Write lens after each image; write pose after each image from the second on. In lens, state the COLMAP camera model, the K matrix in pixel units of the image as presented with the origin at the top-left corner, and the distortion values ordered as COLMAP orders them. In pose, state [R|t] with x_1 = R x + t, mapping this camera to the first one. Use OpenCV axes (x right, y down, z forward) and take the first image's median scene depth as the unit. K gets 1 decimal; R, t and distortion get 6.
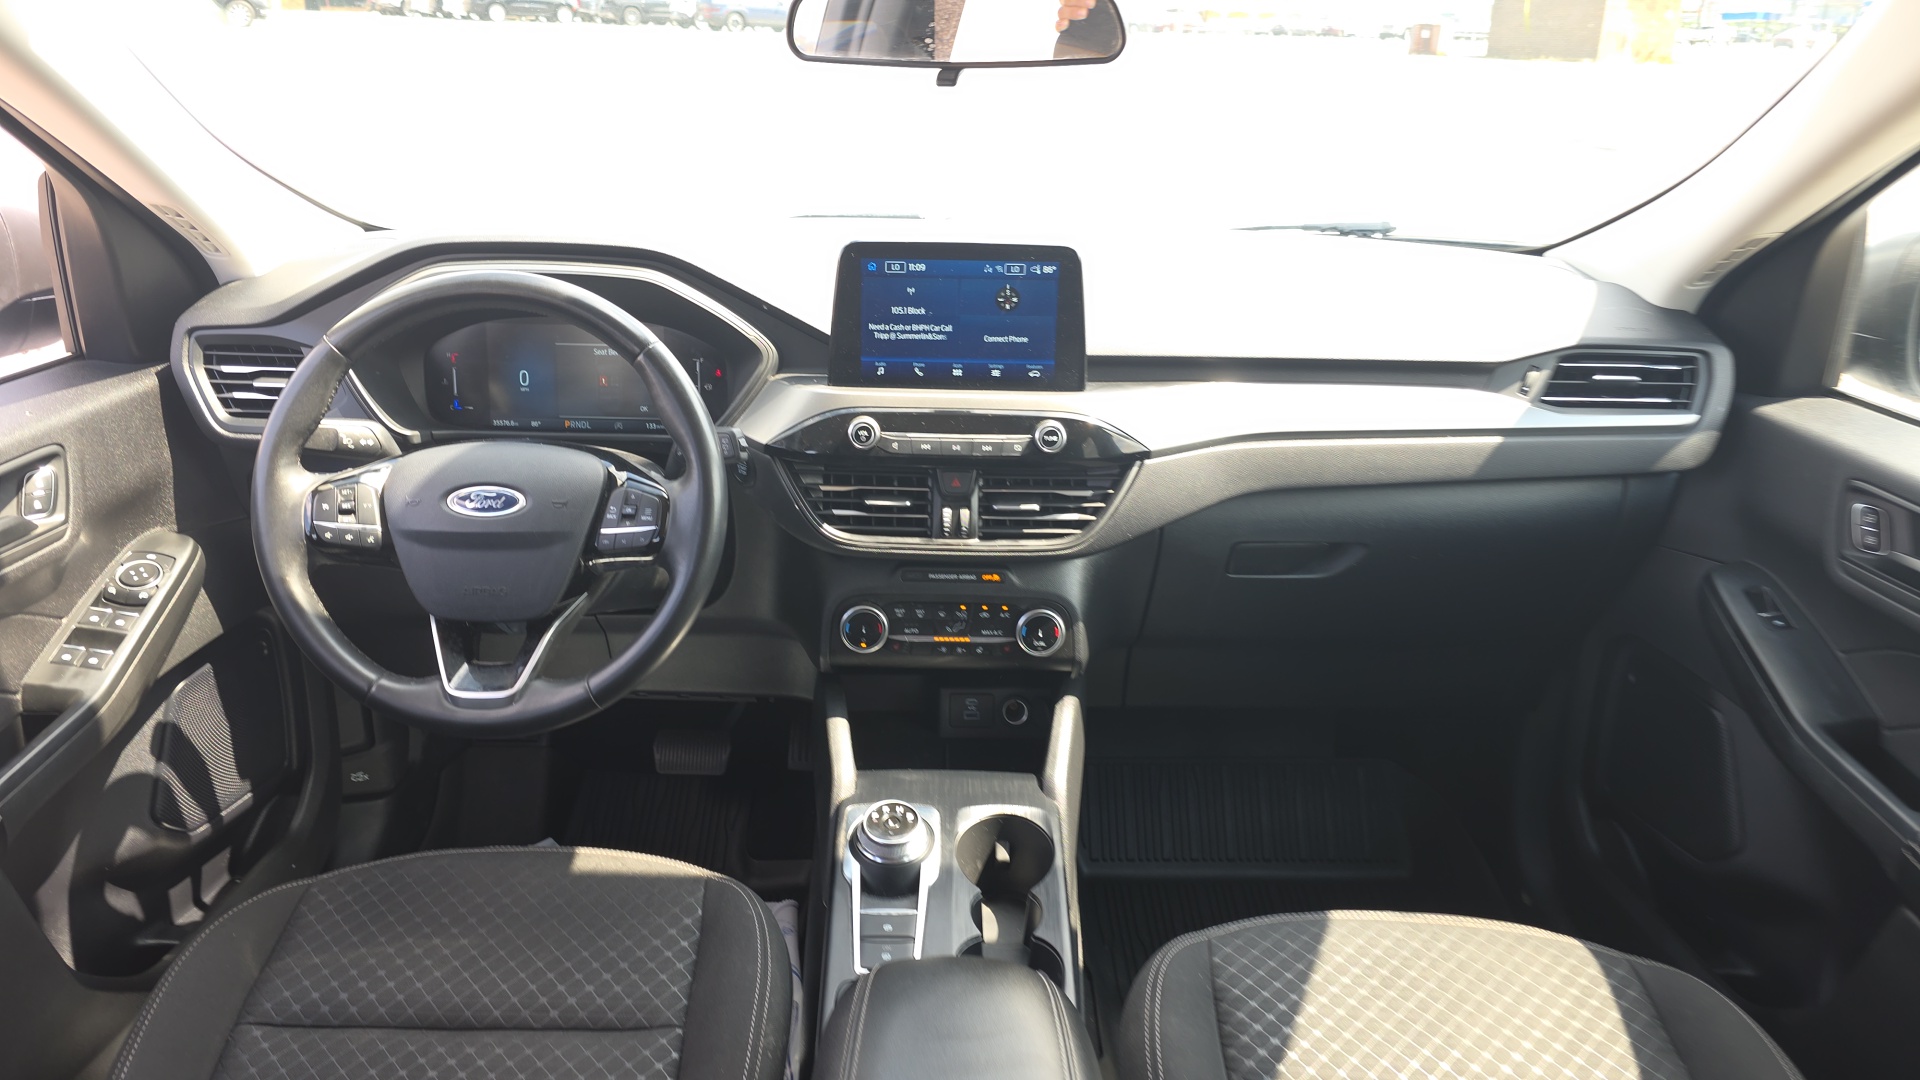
lens RADIAL K [[1313.2, 0, 938.2], [0, 1313.2, 513.8], [0, 0, 1]] dist [0.101037, -0.121701]
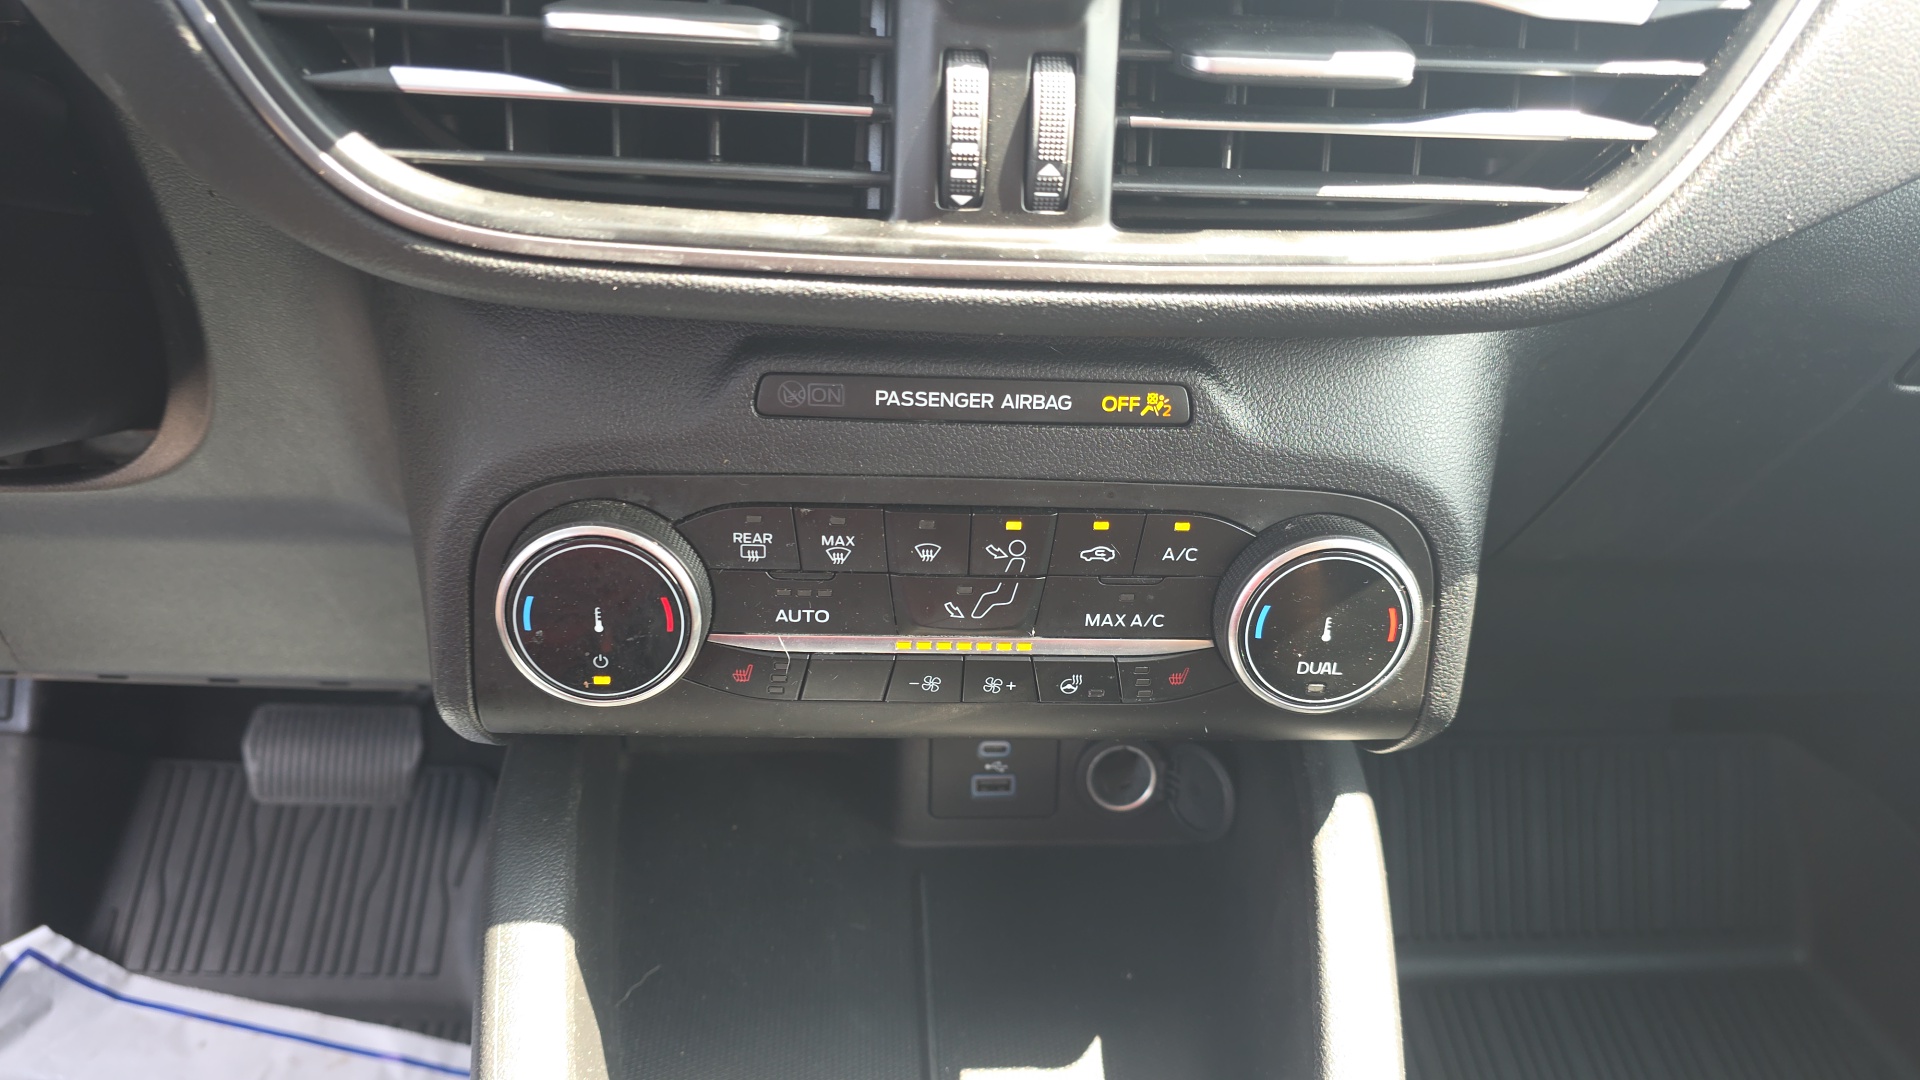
lens RADIAL K [[1316.7, 0, 942.2], [0, 1316.7, 534.8], [0, 0, 1]] dist [0.087645, -0.101107]
pose [[0.998233, -0.001763, 0.059388, -0.009347], [-0.009256, 0.982742, 0.184749, 0.028807], [-0.058689, -0.184972, 0.980990, 0.785465]]
